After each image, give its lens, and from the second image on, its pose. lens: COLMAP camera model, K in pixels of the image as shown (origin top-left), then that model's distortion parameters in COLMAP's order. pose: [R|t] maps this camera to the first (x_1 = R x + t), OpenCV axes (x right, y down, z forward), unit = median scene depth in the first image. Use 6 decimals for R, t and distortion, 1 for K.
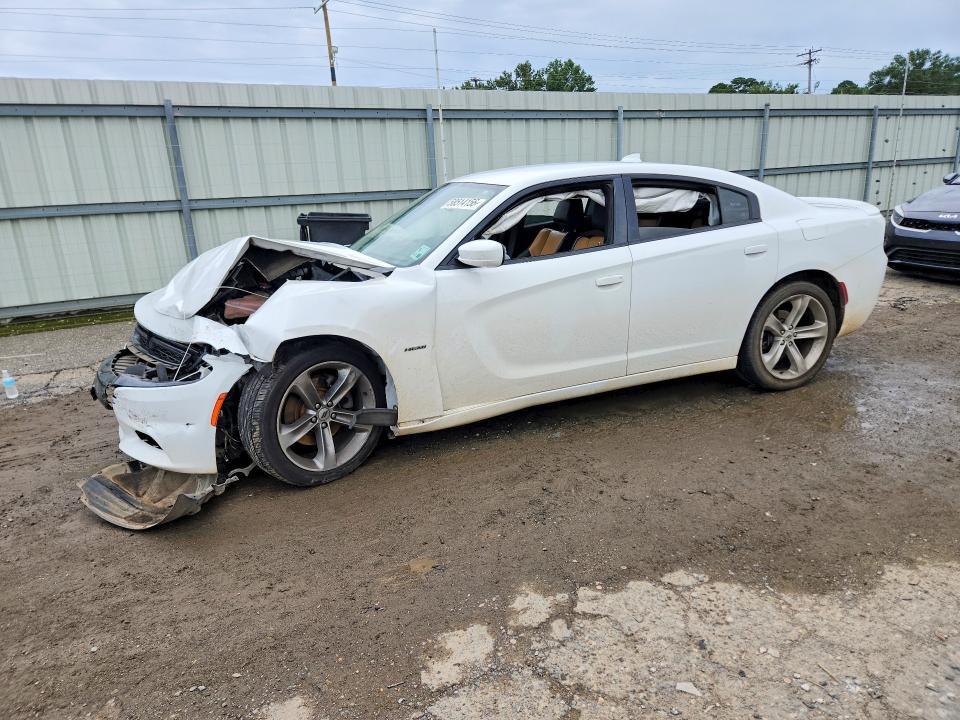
lens RADIAL K [[647.7, 0, 483.0], [0, 647.7, 361.7], [0, 0, 1]] dist [0.039339, -0.048177]
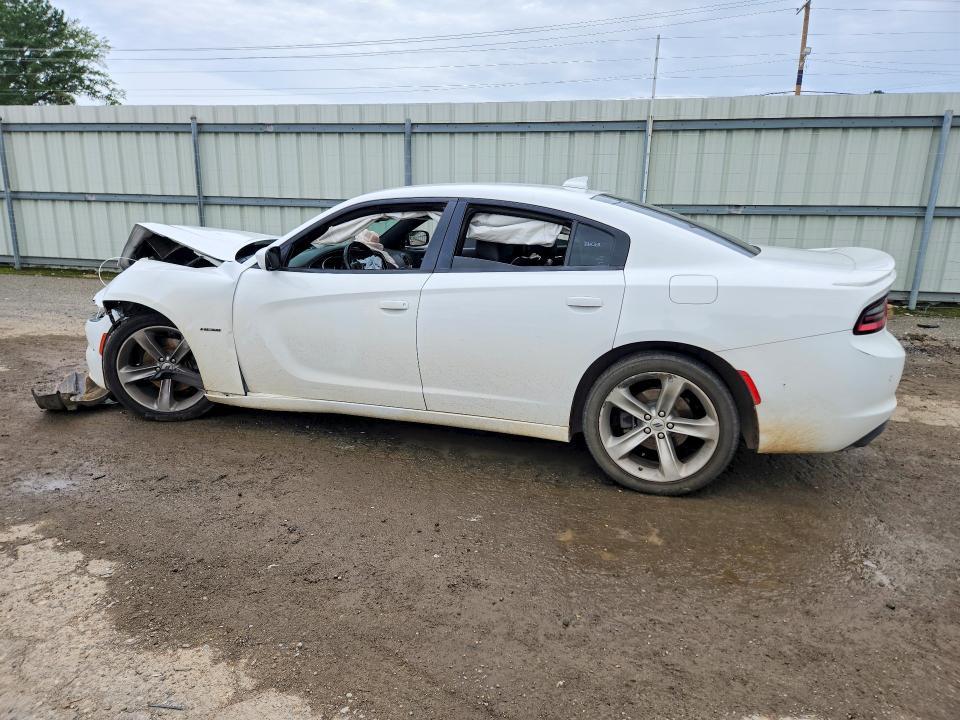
lens RADIAL K [[647.7, 0, 483.0], [0, 647.7, 361.7], [0, 0, 1]] dist [0.039339, -0.048177]
pose [[0.771940, 0.218163, -0.597088, 0.810859], [-0.224002, 0.972373, 0.065685, -0.124485], [0.594922, 0.083044, 0.799482, 0.289592]]
